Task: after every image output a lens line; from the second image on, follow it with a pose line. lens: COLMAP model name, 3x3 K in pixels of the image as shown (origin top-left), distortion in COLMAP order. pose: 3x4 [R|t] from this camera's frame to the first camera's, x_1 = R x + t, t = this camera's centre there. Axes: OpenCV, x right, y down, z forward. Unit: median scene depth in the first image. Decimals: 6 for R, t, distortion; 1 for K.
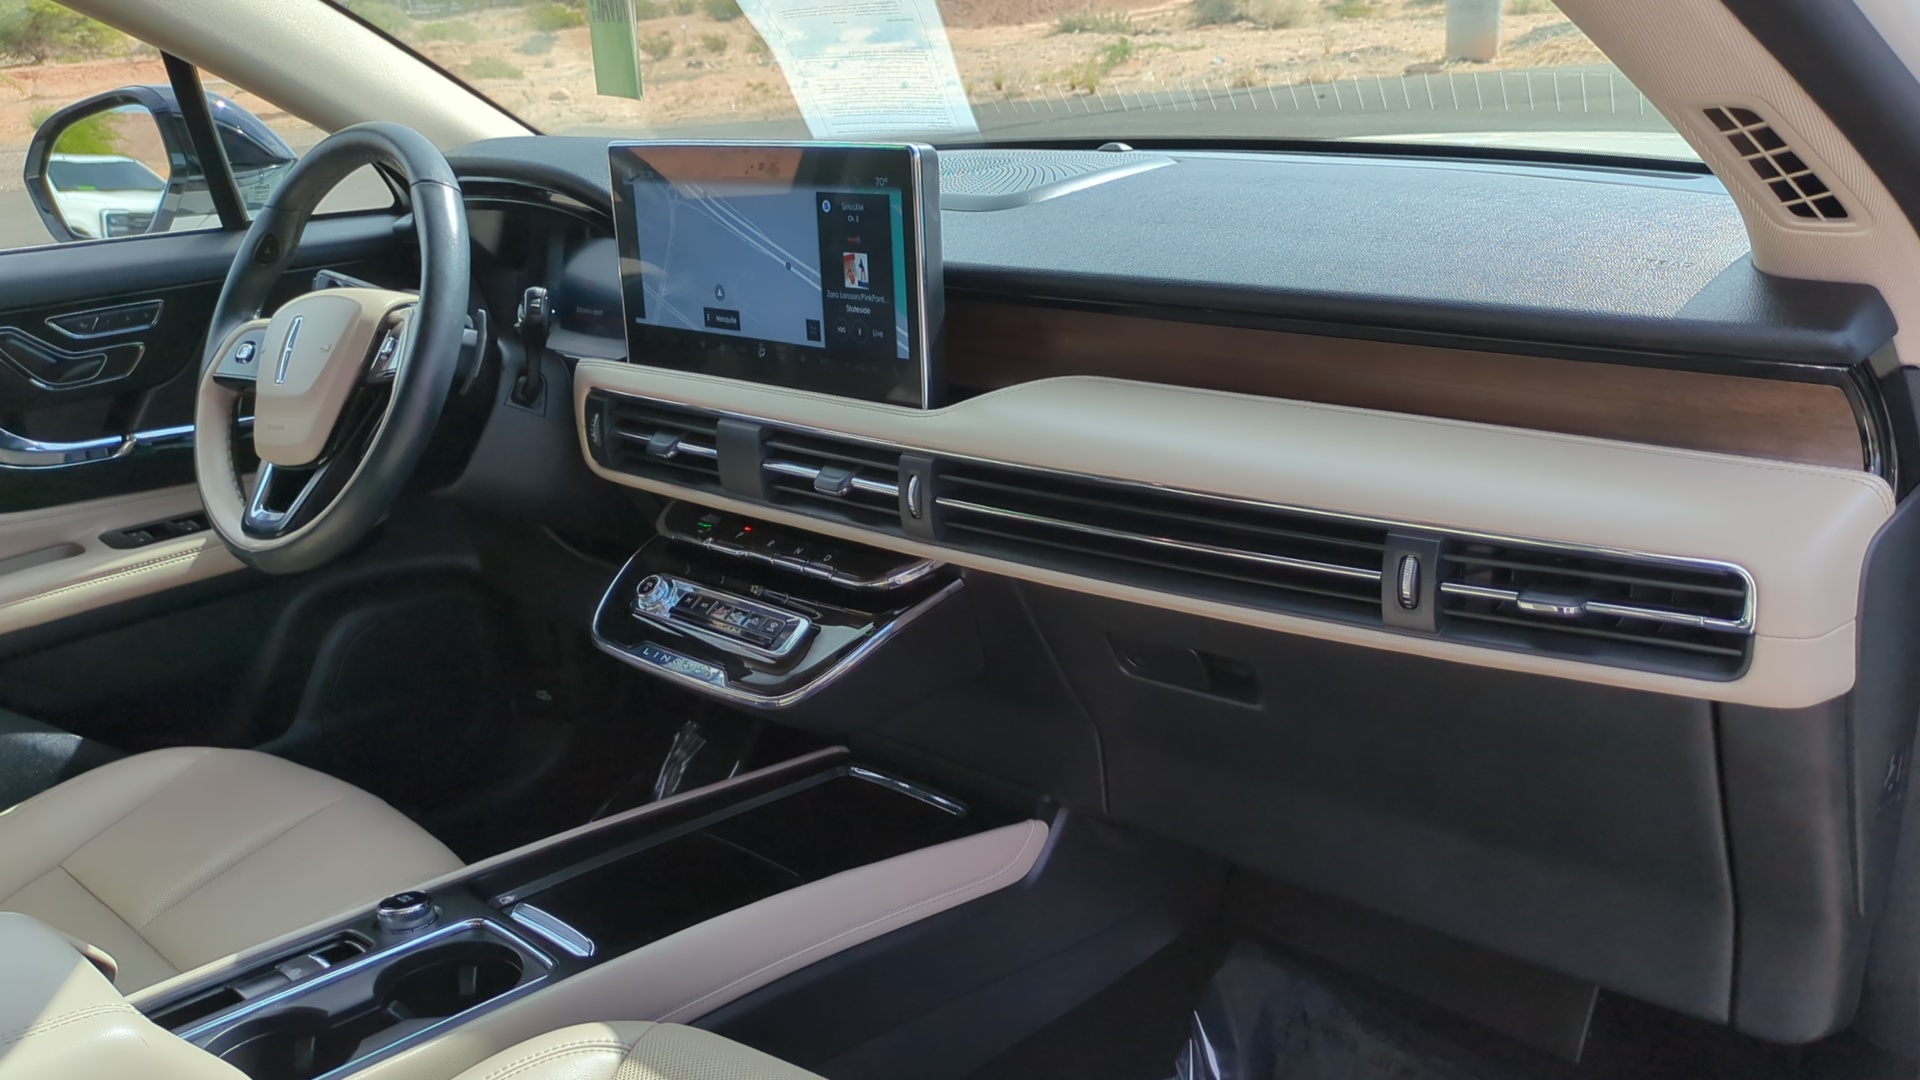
lens RADIAL K [[1588.8, 0, 963.2], [0, 1588.8, 543.0], [0, 0, 1]] dist [0.107072, -0.110013]
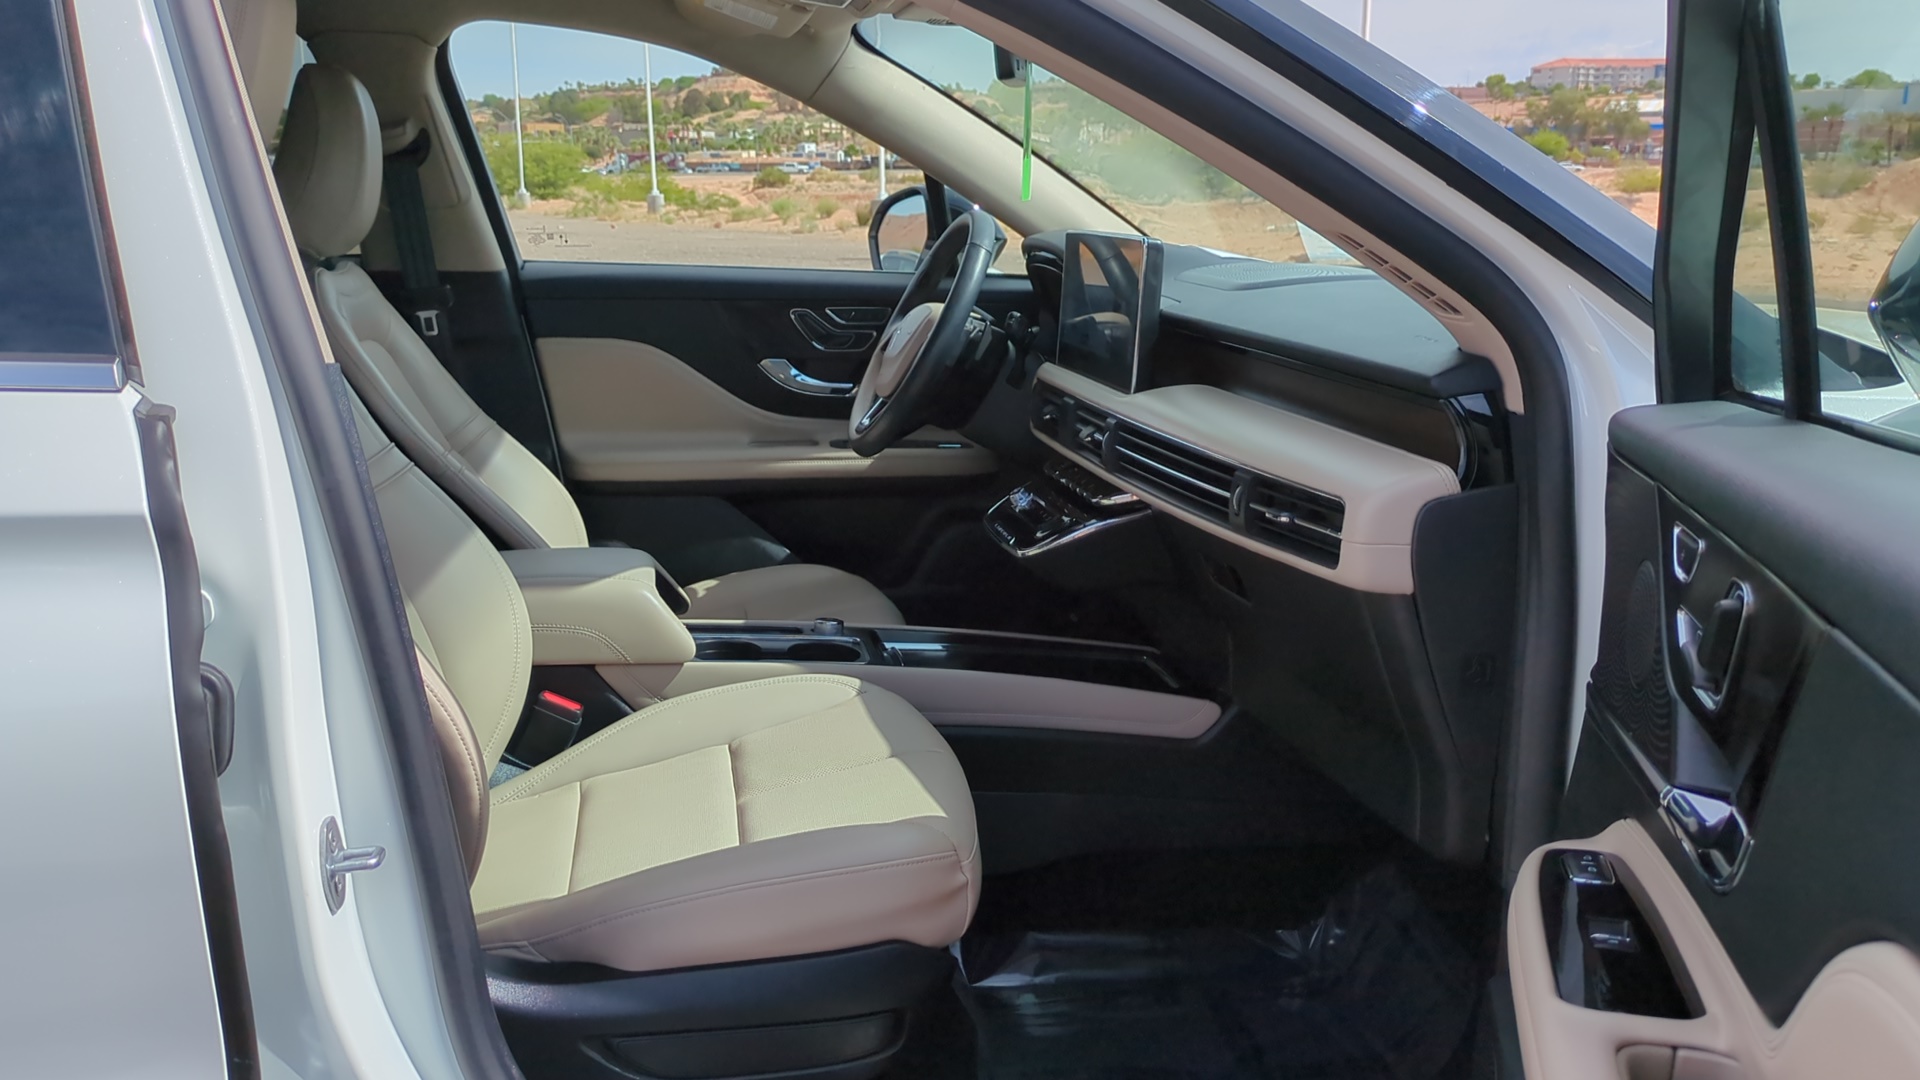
lens RADIAL K [[1616.8, 0, 966.3], [0, 1616.8, 549.3], [0, 0, 1]] dist [0.043736, -0.002826]
pose [[0.807103, 0.199118, -0.555820, 2.209115], [-0.246474, 0.969090, -0.010736, 0.359801], [0.536502, 0.145660, 0.831233, -1.262042]]
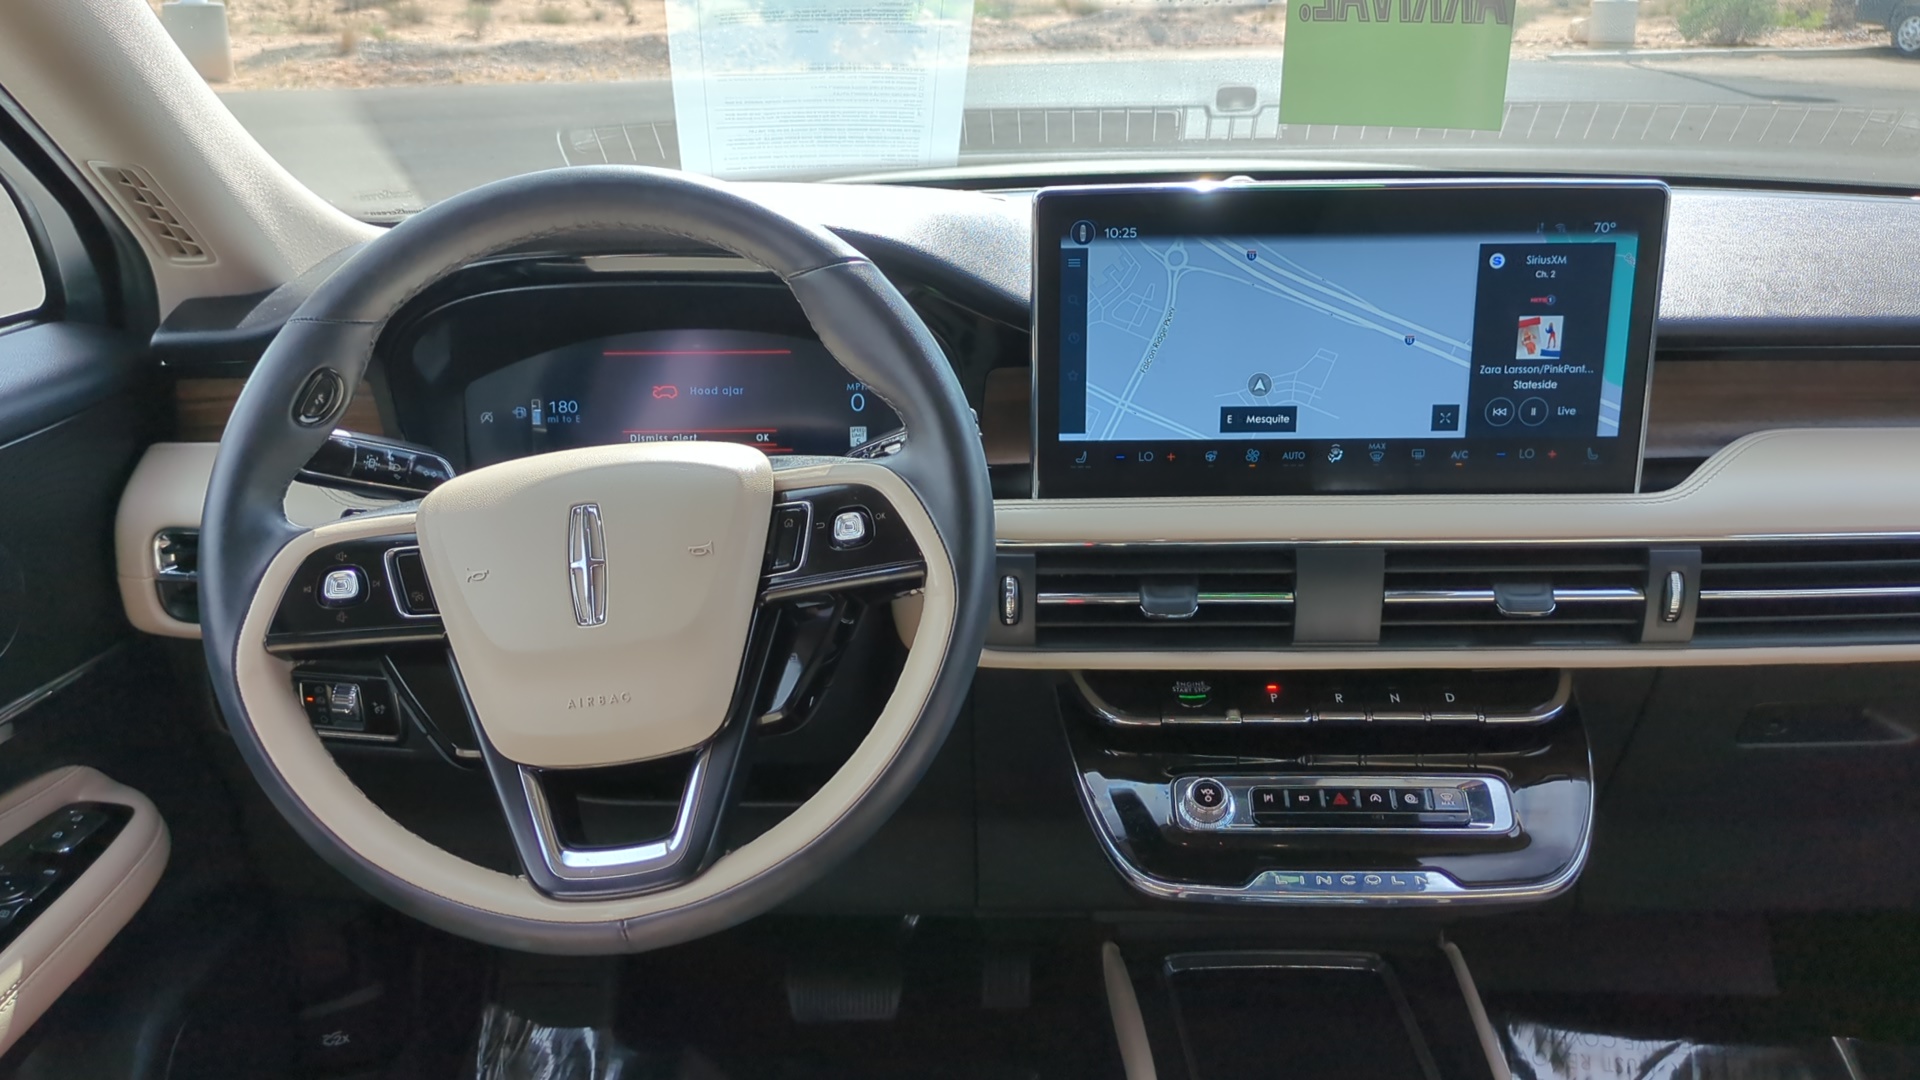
lens RADIAL K [[1616.8, 0, 966.3], [0, 1616.8, 549.3], [0, 0, 1]] dist [0.043736, -0.002826]
pose [[0.740878, -0.166493, 0.650676, -0.776583], [0.174811, 0.983200, 0.052533, -0.147930], [-0.648491, 0.074825, 0.757536, 0.530638]]
